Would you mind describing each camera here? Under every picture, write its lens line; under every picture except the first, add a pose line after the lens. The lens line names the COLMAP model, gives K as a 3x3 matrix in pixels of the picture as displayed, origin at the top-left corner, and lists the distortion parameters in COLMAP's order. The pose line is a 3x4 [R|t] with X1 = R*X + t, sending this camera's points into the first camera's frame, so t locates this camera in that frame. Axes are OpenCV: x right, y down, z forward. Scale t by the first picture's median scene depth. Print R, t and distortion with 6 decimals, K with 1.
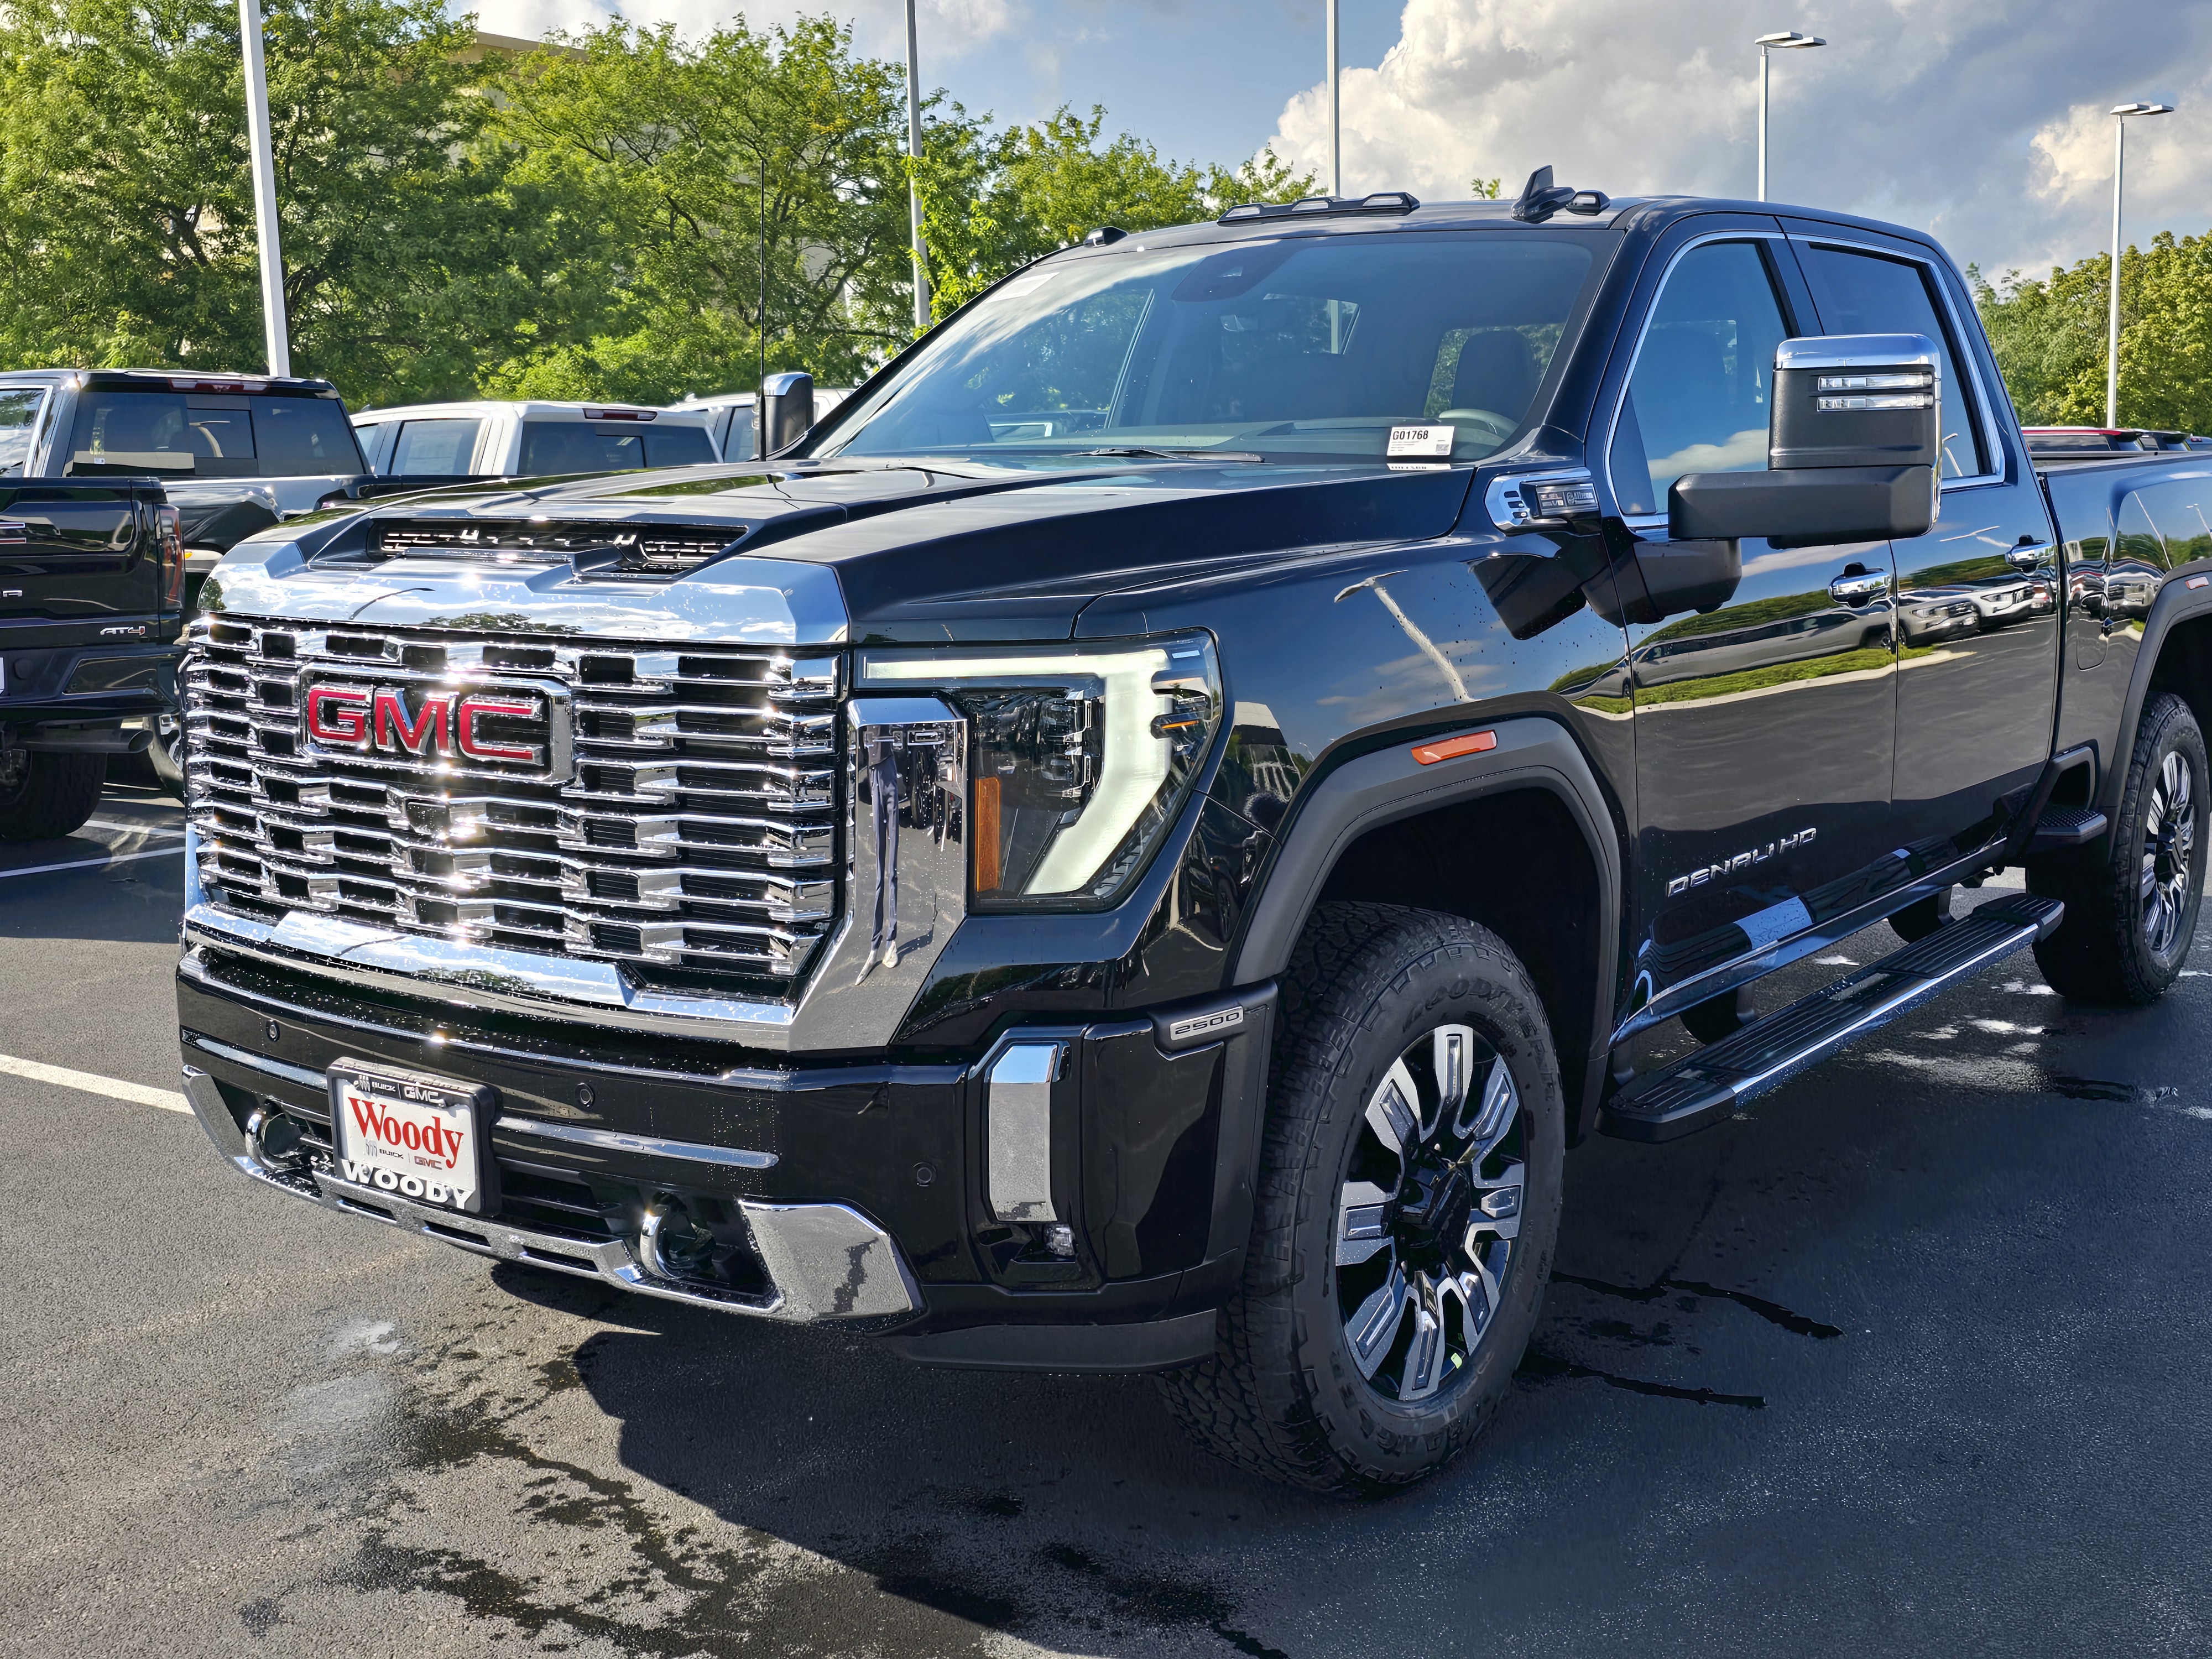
lens RADIAL K [[2539.9, 0, 1115.4], [0, 2539.9, 864.8], [0, 0, 1]] dist [0.094277, 0.000000]
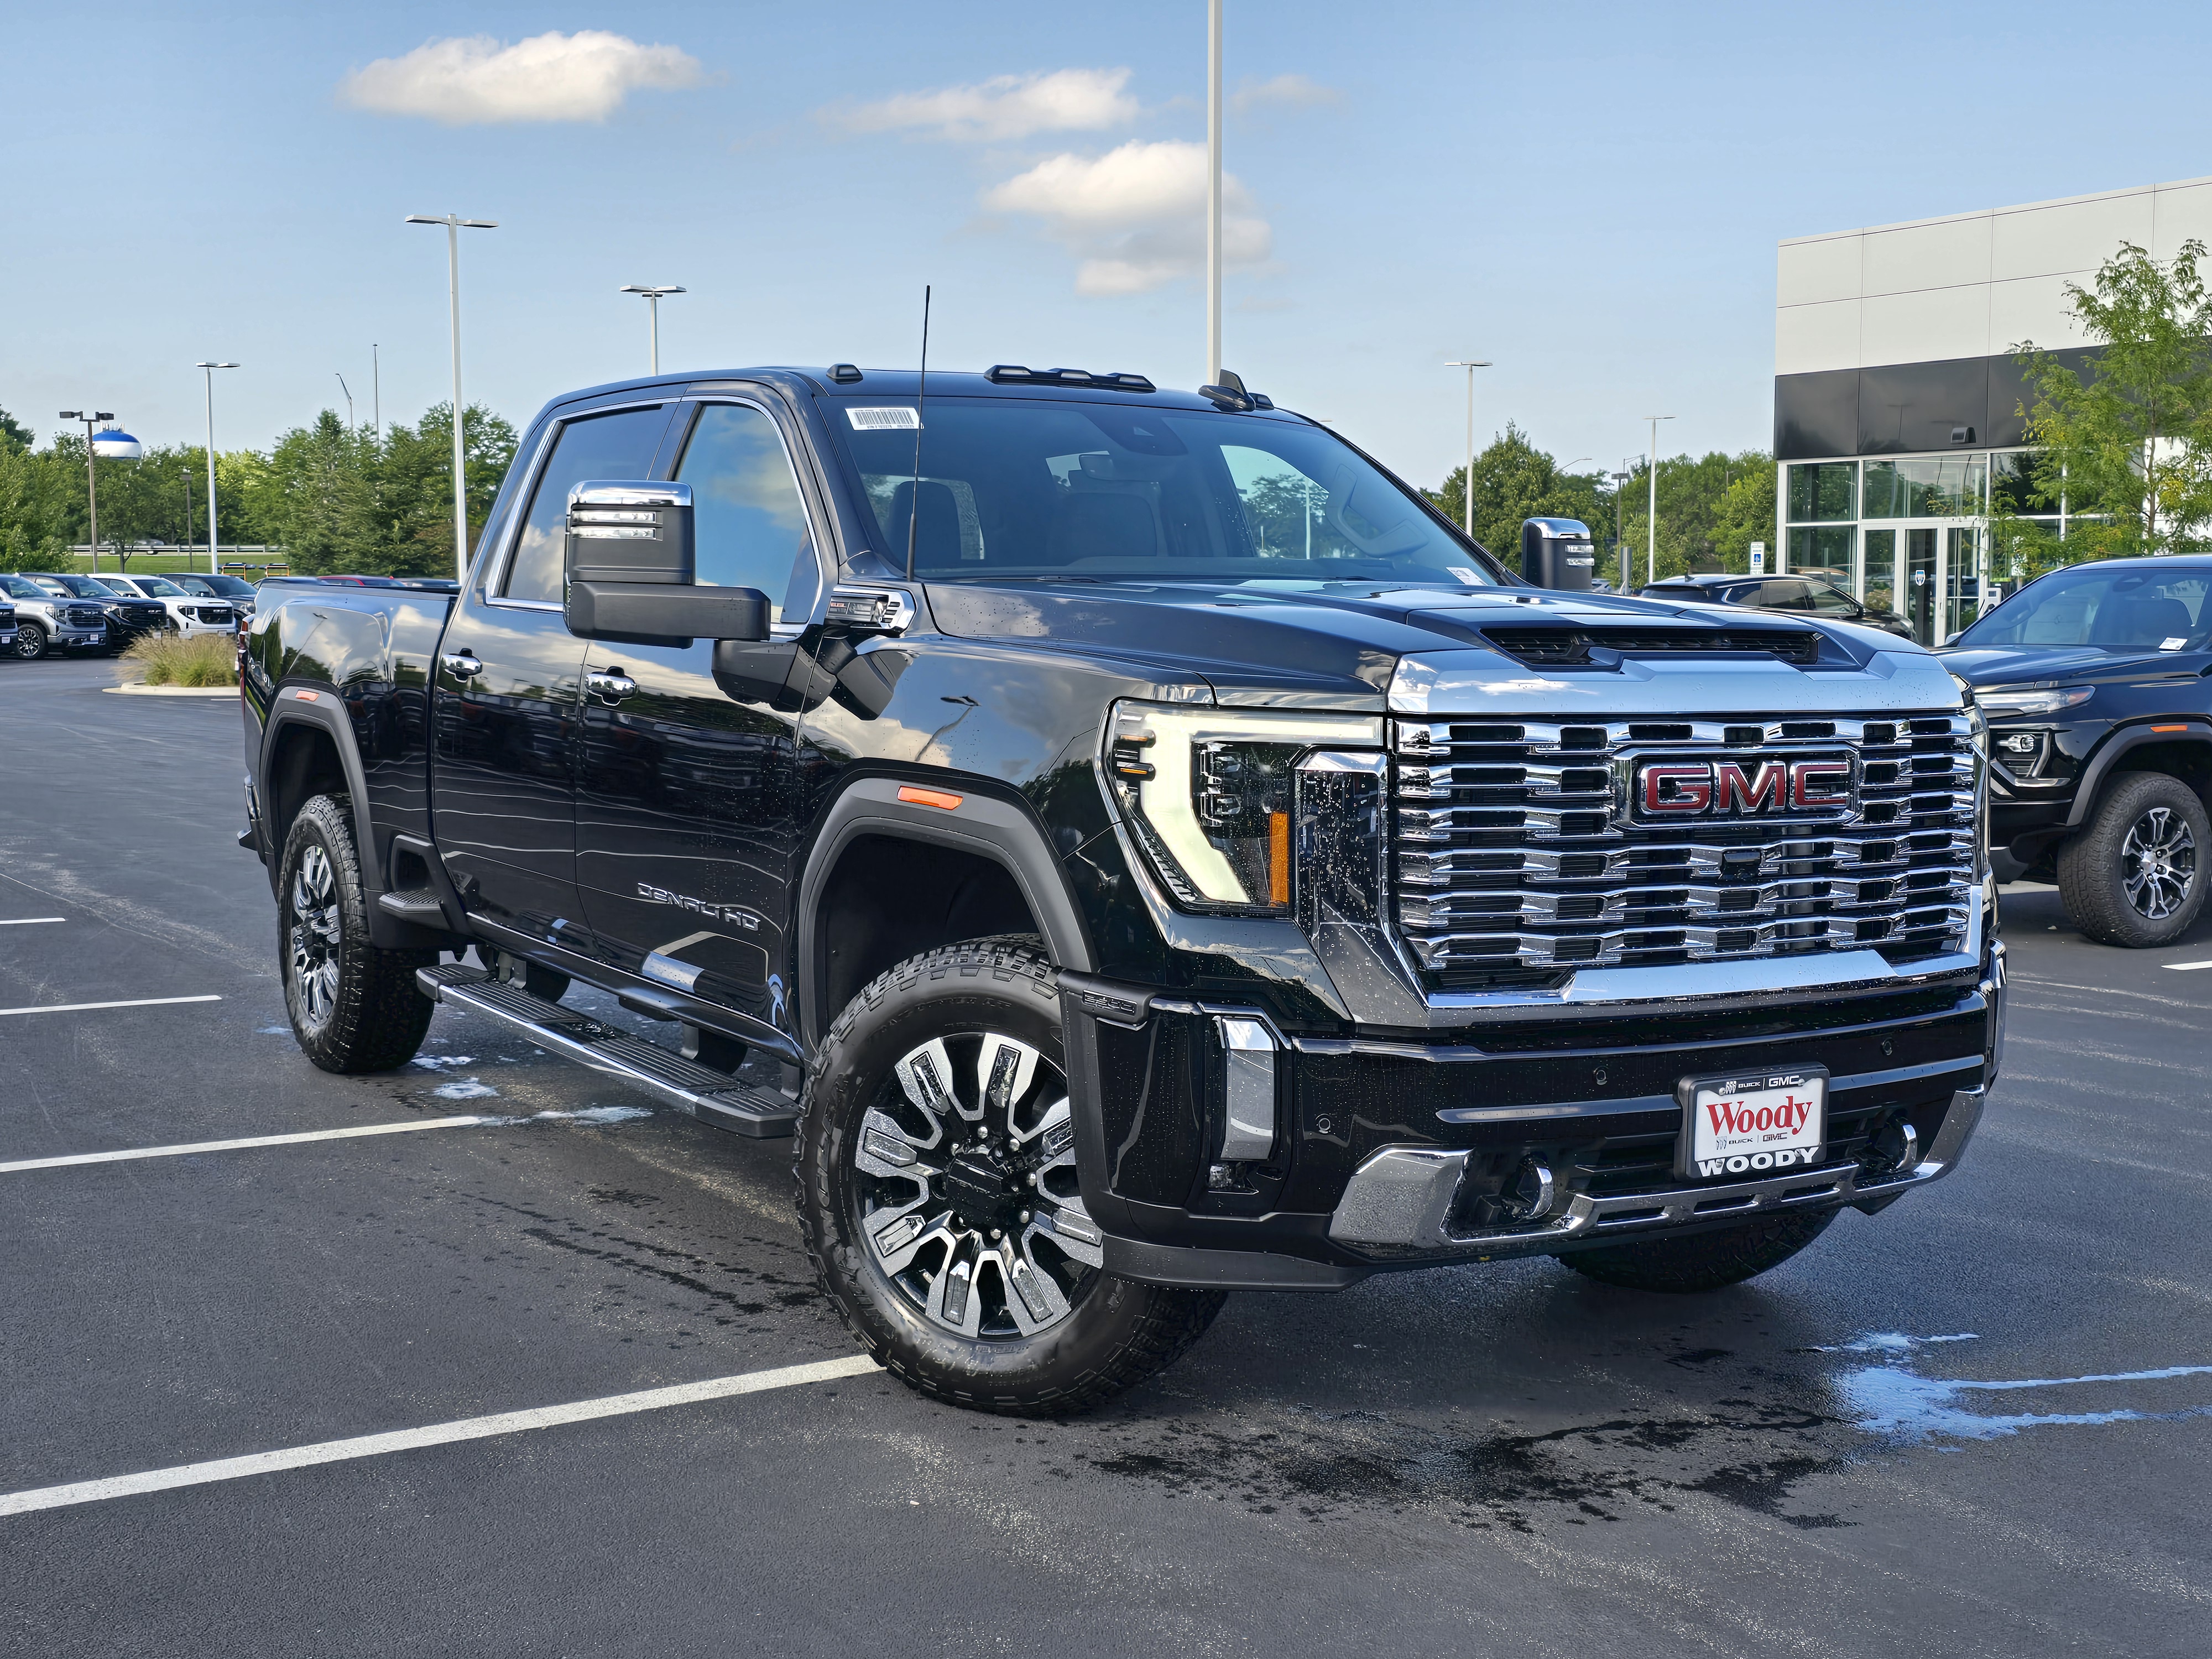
lens RADIAL K [[2743.0, 0, 1099.4], [0, 2743.0, 832.0], [0, 0, 1]] dist [0.121617, 0.000000]
pose [[0.339728, -0.061122, 0.938536, -1.525676], [0.131225, 0.991206, 0.017051, -0.090986], [-0.931324, 0.117366, 0.344761, 0.766132]]
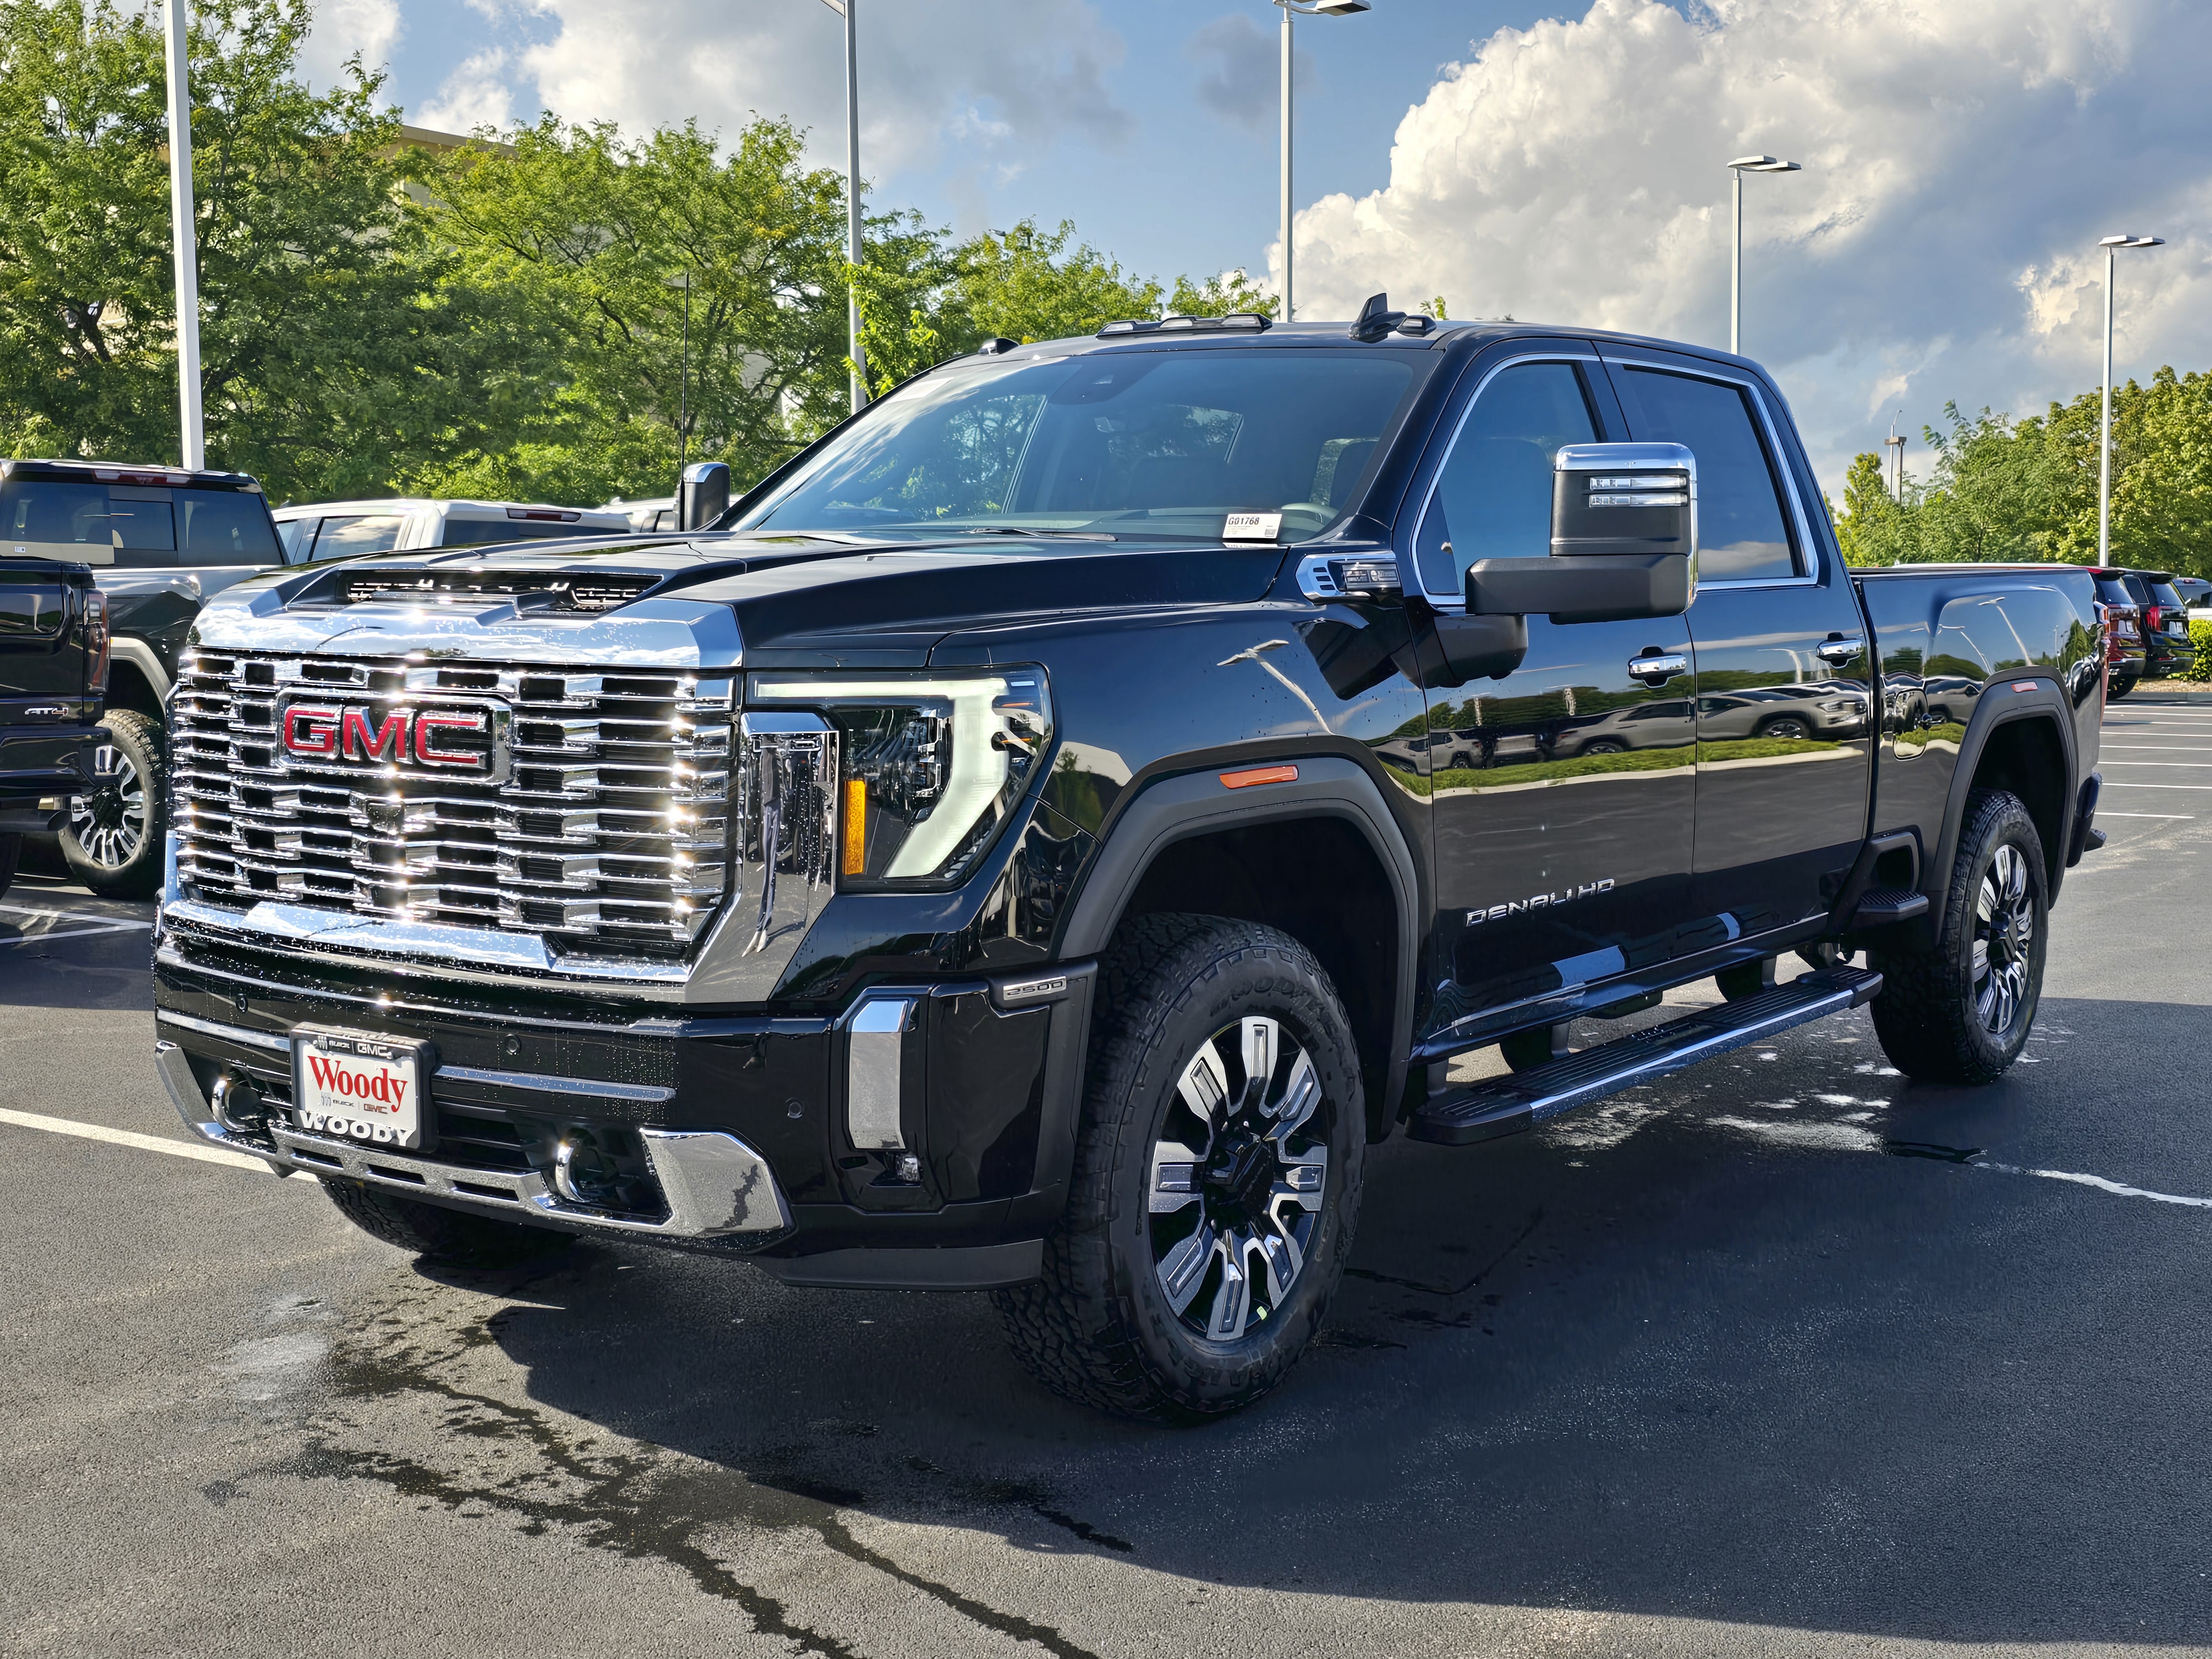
lens RADIAL K [[2743.0, 0, 1098.5], [0, 2743.0, 839.9], [0, 0, 1]] dist [0.121617, 0.000000]
pose [[0.999786, 0.016931, 0.011852, 0.043082], [-0.016121, 0.997728, -0.065419, 0.066036], [-0.012933, 0.065214, 0.997787, -0.261408]]
